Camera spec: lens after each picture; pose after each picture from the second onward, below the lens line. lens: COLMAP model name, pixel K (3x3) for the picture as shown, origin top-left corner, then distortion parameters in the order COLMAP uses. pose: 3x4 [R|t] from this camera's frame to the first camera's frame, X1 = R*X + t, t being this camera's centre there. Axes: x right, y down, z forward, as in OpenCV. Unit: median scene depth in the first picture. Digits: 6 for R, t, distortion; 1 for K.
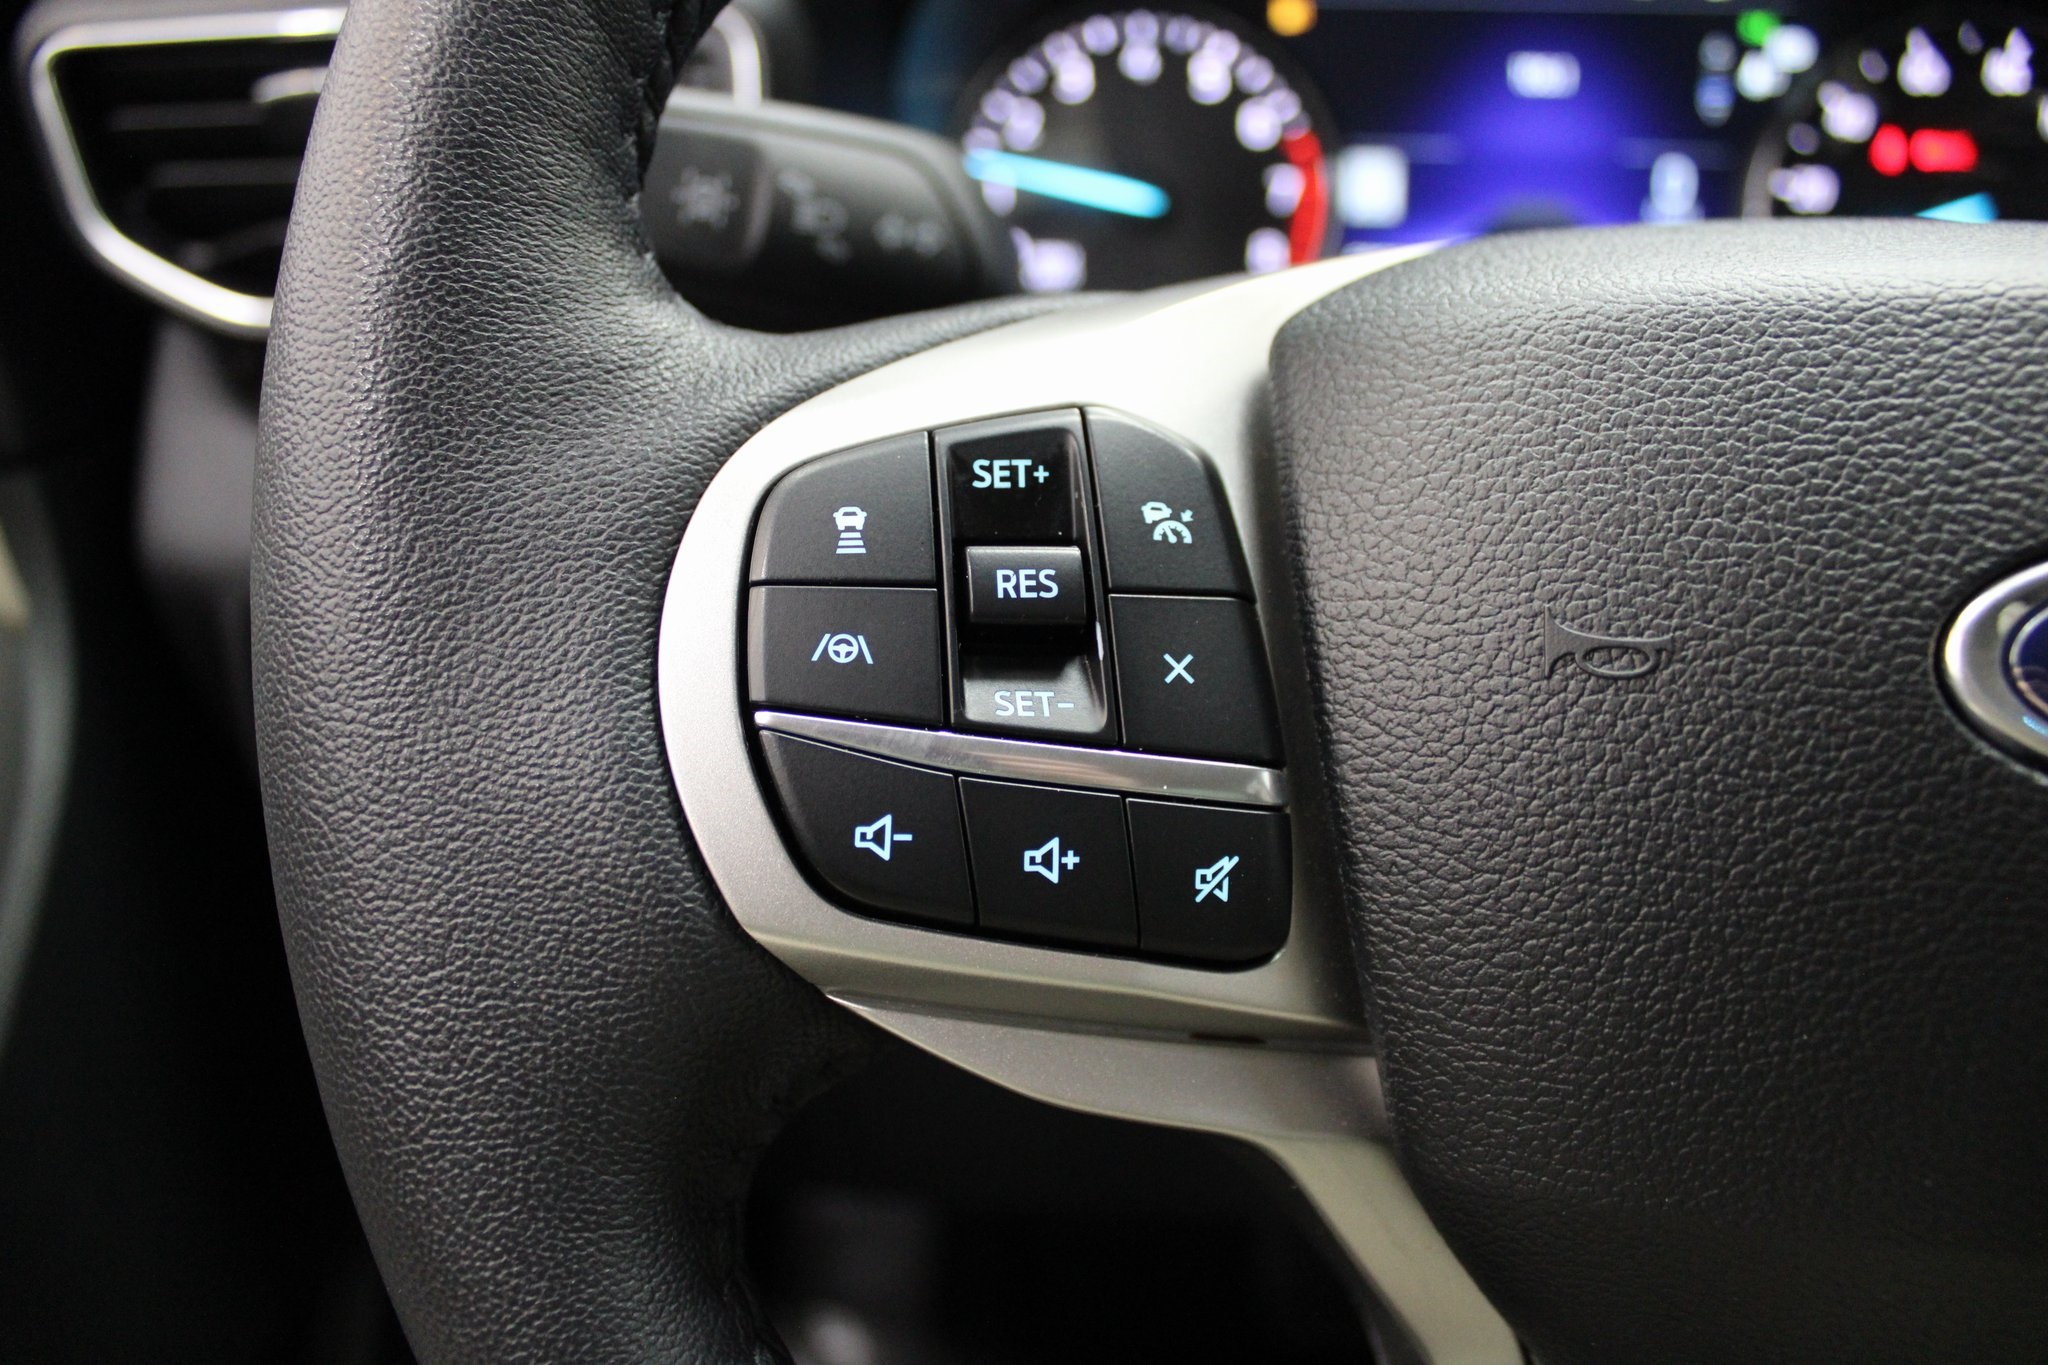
lens RADIAL K [[1602.8, 0, 1024.0], [0, 1602.8, 682.5], [0, 0, 1]] dist [-0.183377, 0.129087]
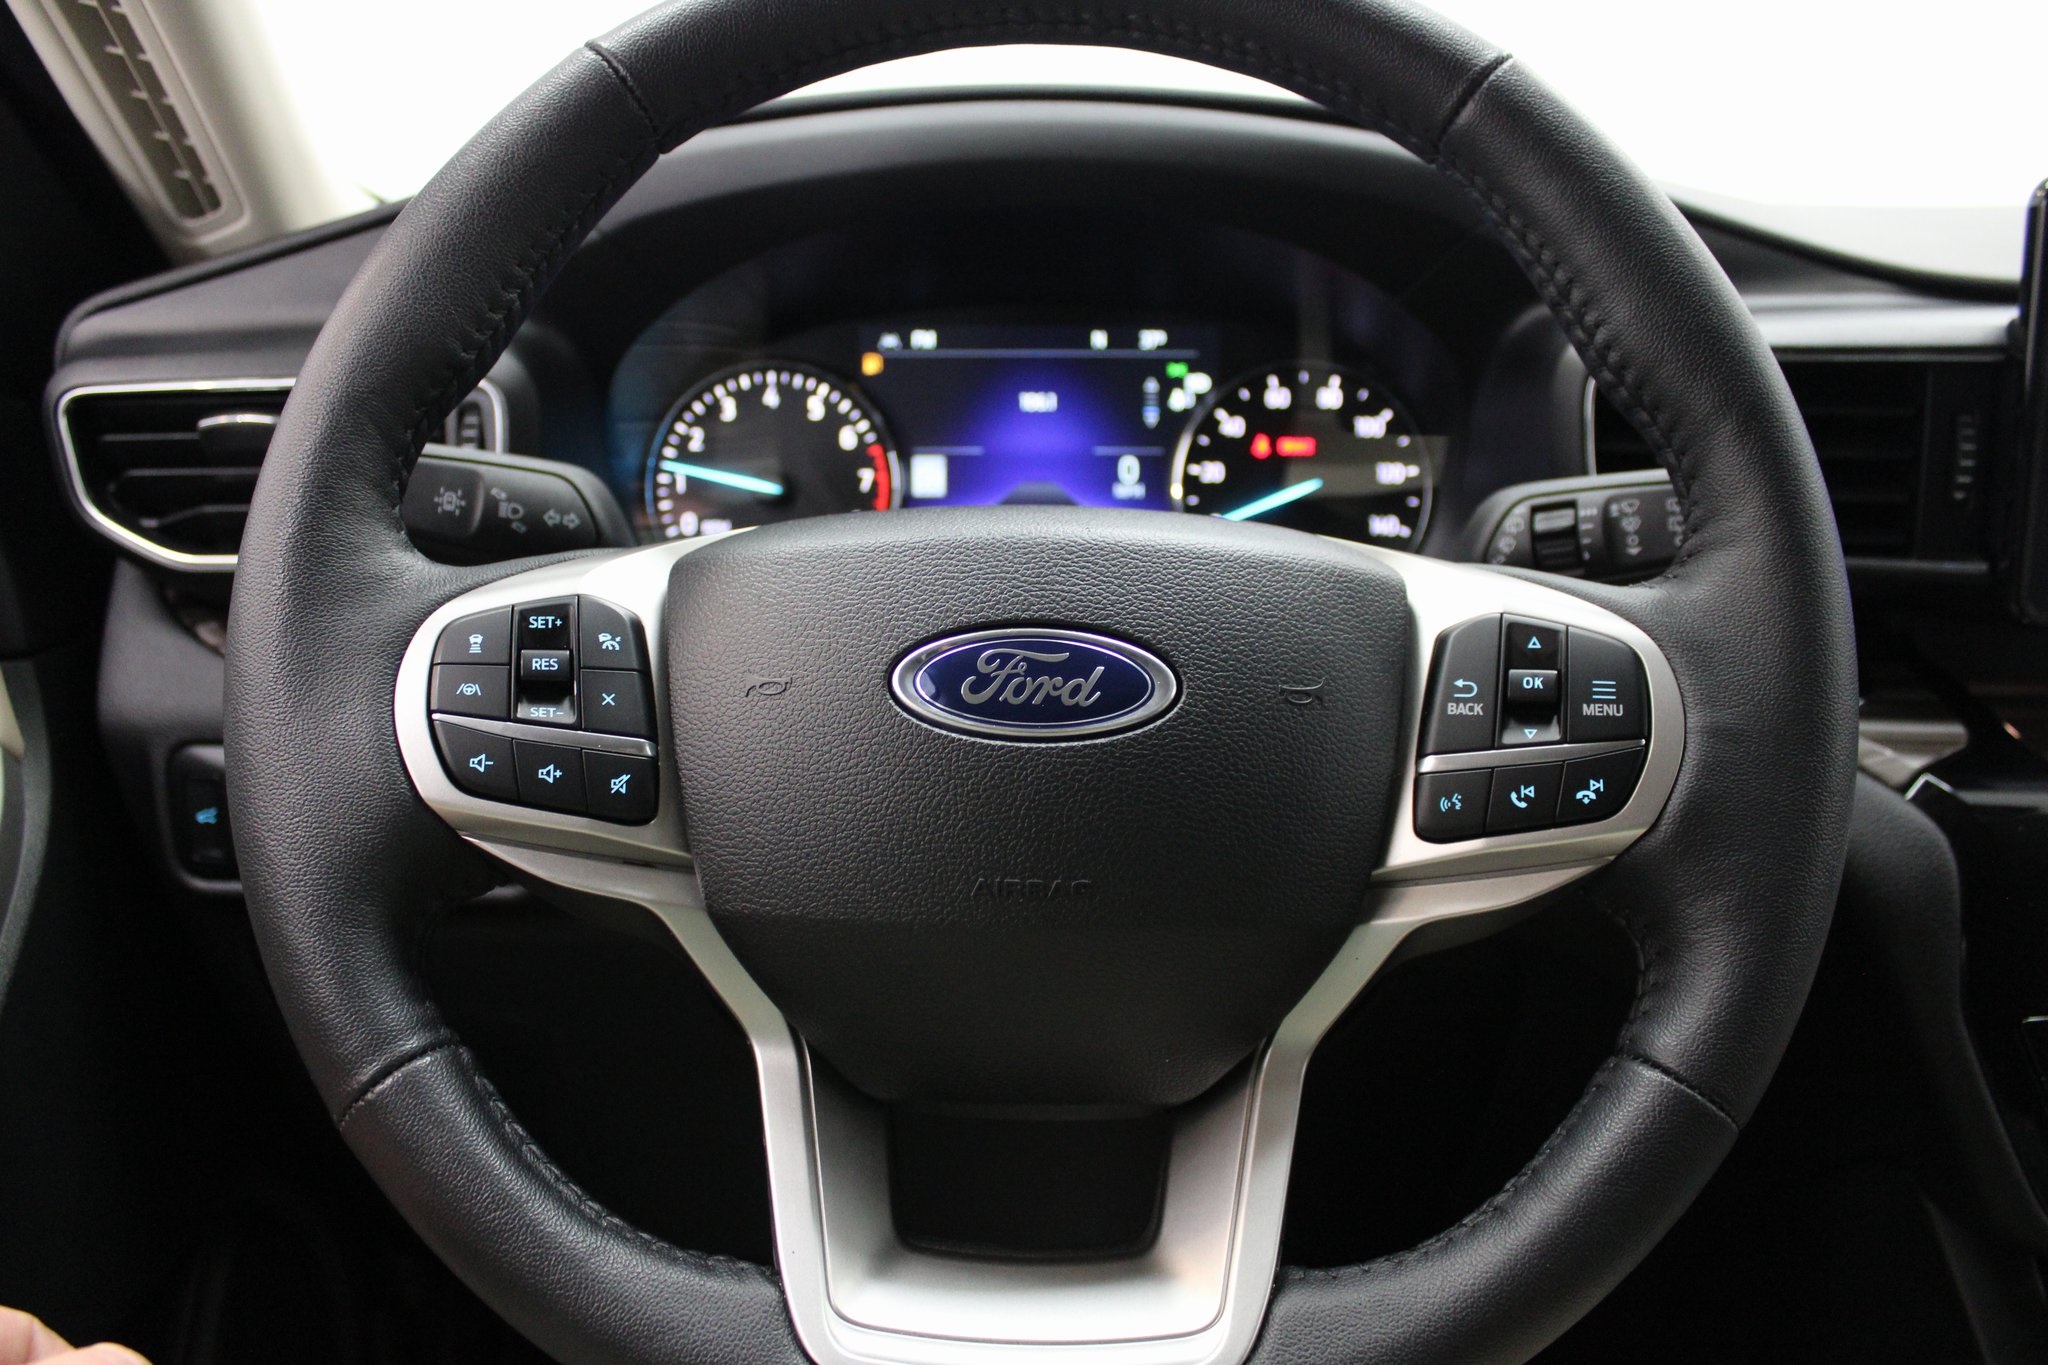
lens RADIAL K [[1602.8, 0, 1024.0], [0, 1602.8, 682.5], [0, 0, 1]] dist [-0.183377, 0.129087]
pose [[0.996118, -0.006309, 0.087798, 0.514932], [0.020010, 0.987545, -0.156062, 0.354609], [-0.085720, 0.157213, 0.983837, -1.430290]]
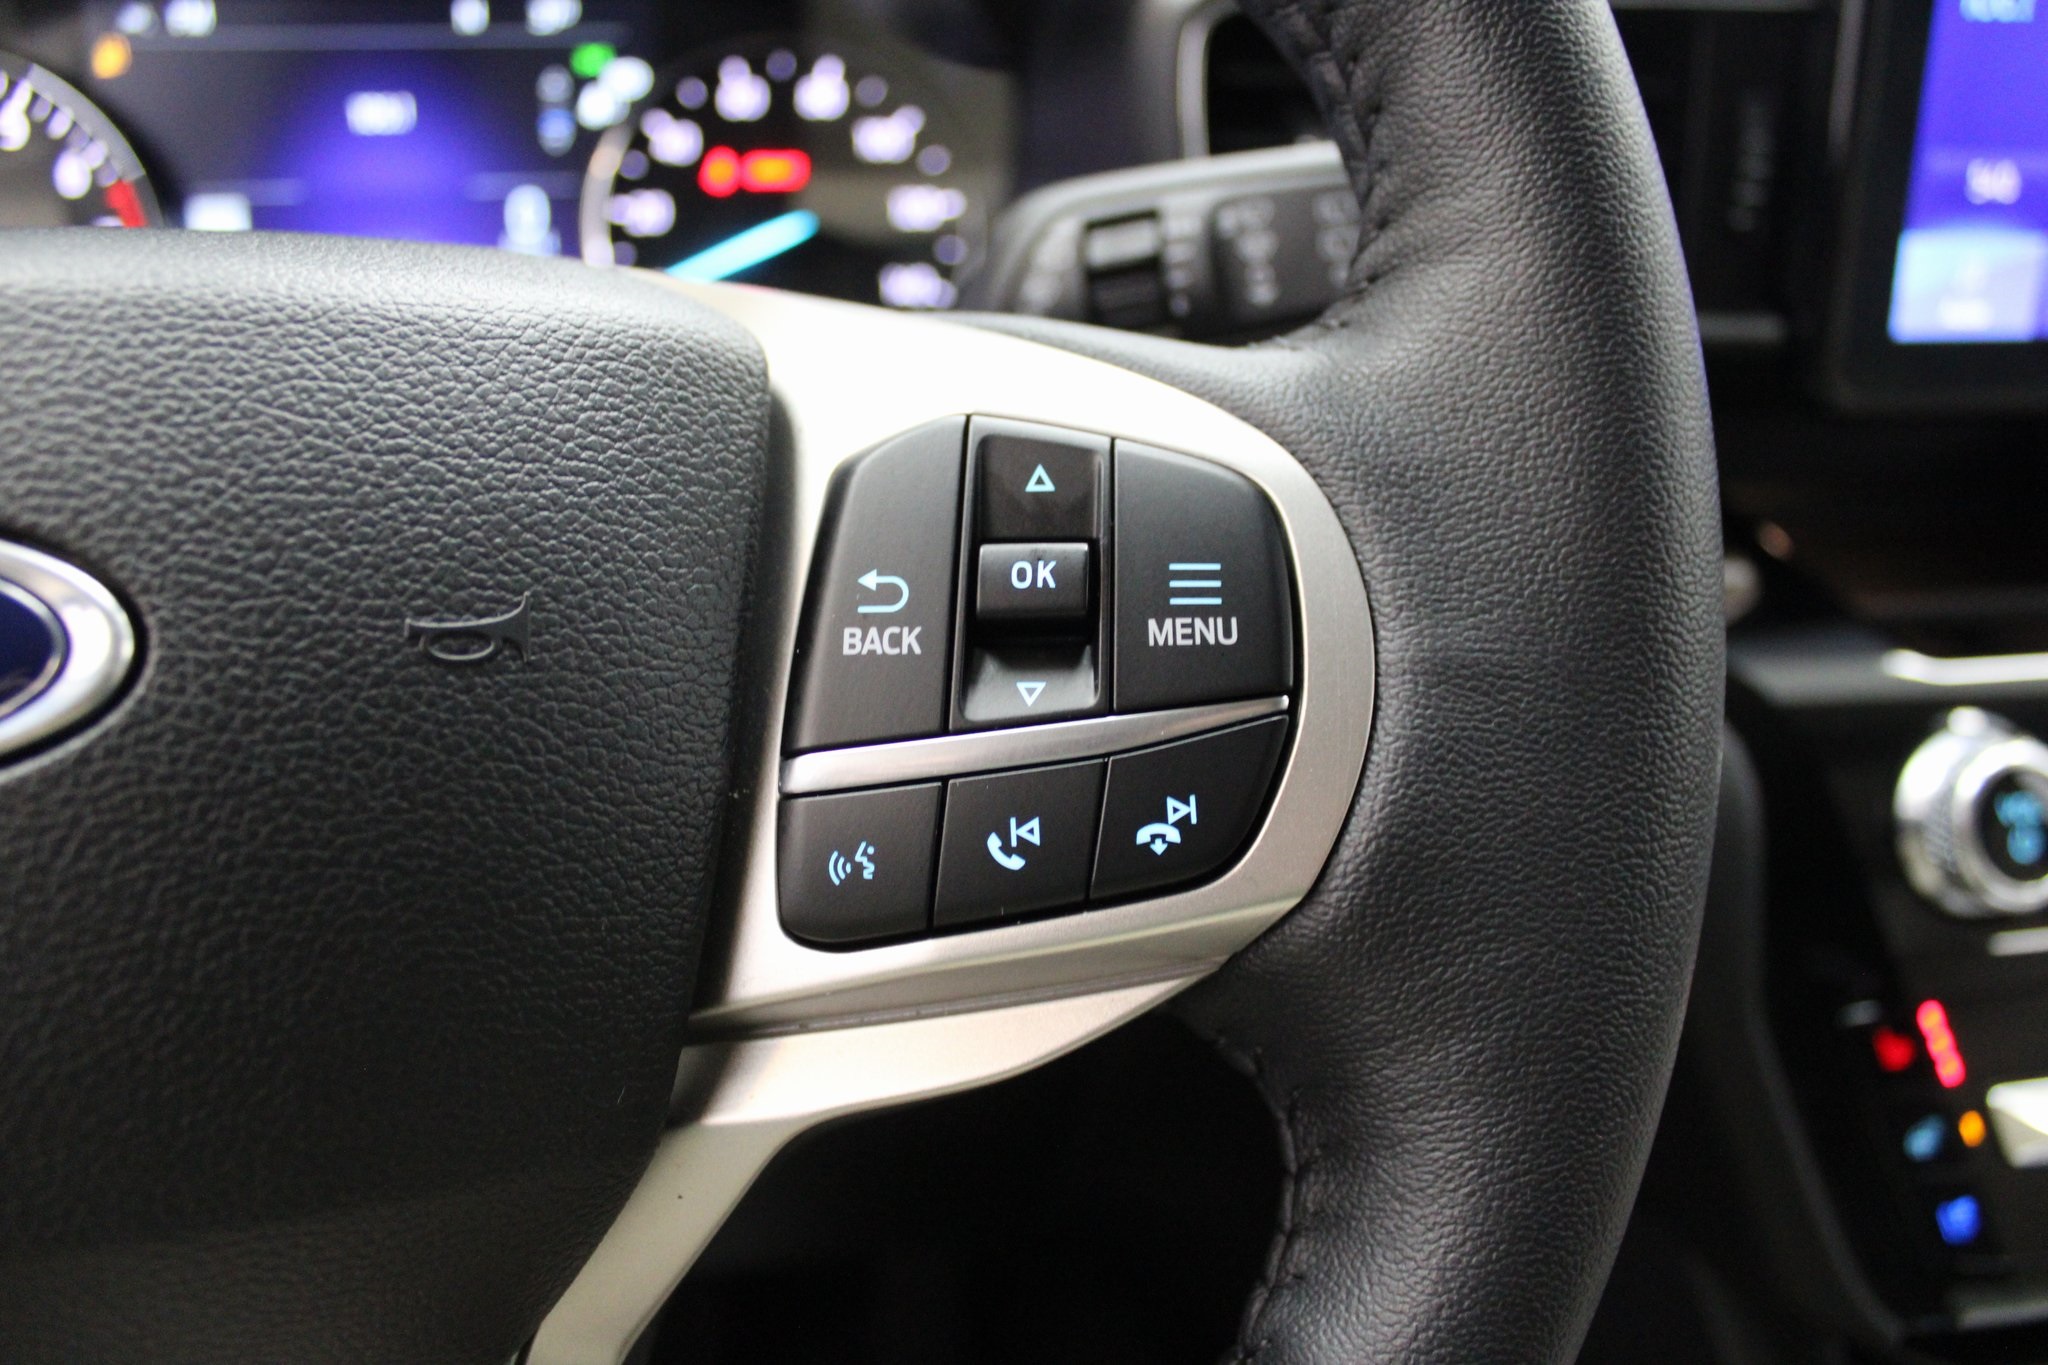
lens RADIAL K [[1602.8, 0, 1024.0], [0, 1602.8, 682.5], [0, 0, 1]] dist [-0.183377, 0.129087]
pose [[0.952889, -0.082349, 0.291928, 1.170902], [0.091841, 0.995594, -0.018936, 0.089082], [-0.289082, 0.044855, 0.956253, -0.157244]]
